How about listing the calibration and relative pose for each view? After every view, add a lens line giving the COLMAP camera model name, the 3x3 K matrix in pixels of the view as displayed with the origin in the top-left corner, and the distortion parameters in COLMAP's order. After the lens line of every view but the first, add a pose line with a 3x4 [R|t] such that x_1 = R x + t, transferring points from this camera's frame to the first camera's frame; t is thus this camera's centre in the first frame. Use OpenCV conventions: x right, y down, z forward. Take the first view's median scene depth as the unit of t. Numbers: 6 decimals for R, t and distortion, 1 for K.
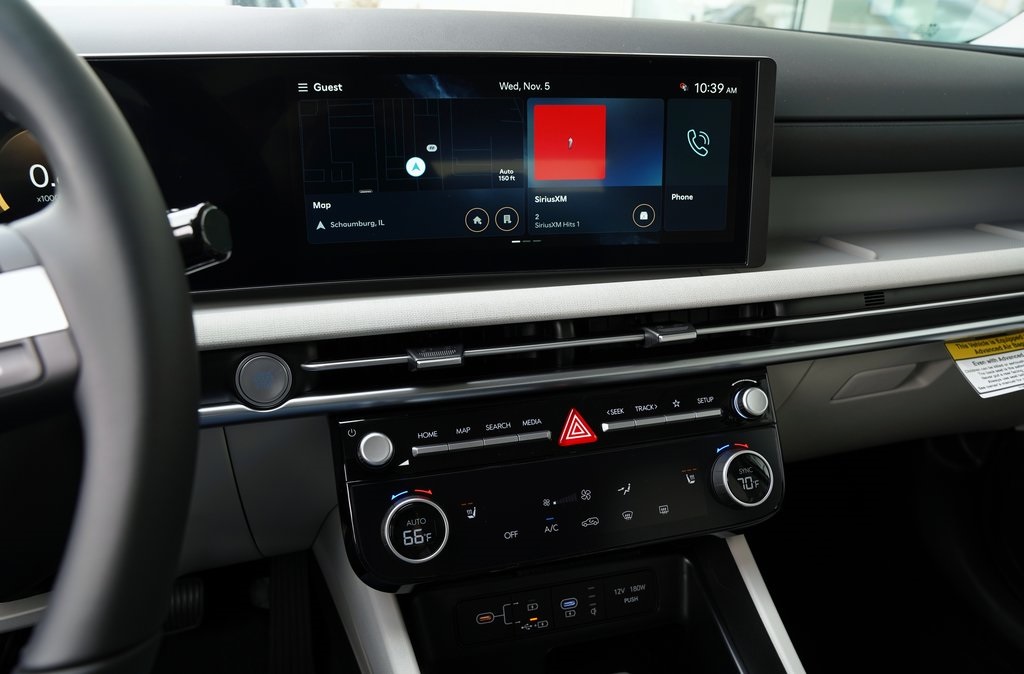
lens RADIAL K [[706.5, 0, 512.0], [0, 706.5, 337.0], [0, 0, 1]] dist [-0.096312, 0.001076]
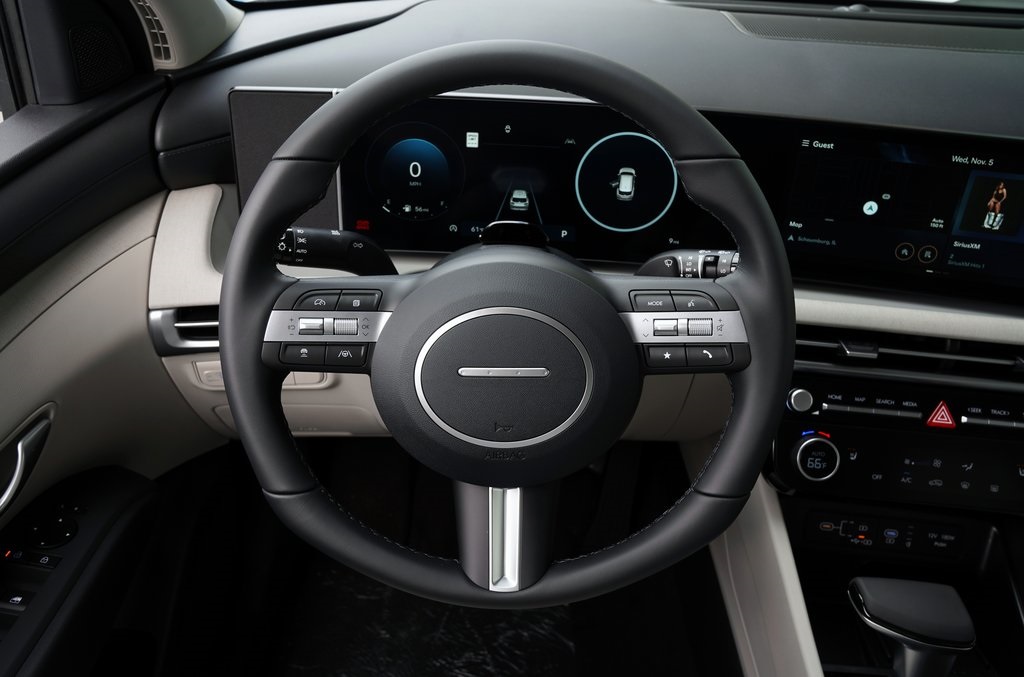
lens RADIAL K [[782.7, 0, 512.0], [0, 782.7, 338.5], [0, 0, 1]] dist [-0.111109, 0.115215]
pose [[0.933991, 0.218074, -0.283027, -0.302322], [-0.166625, 0.966570, 0.194882, -0.166182], [0.316065, -0.134859, 0.939104, -0.643248]]
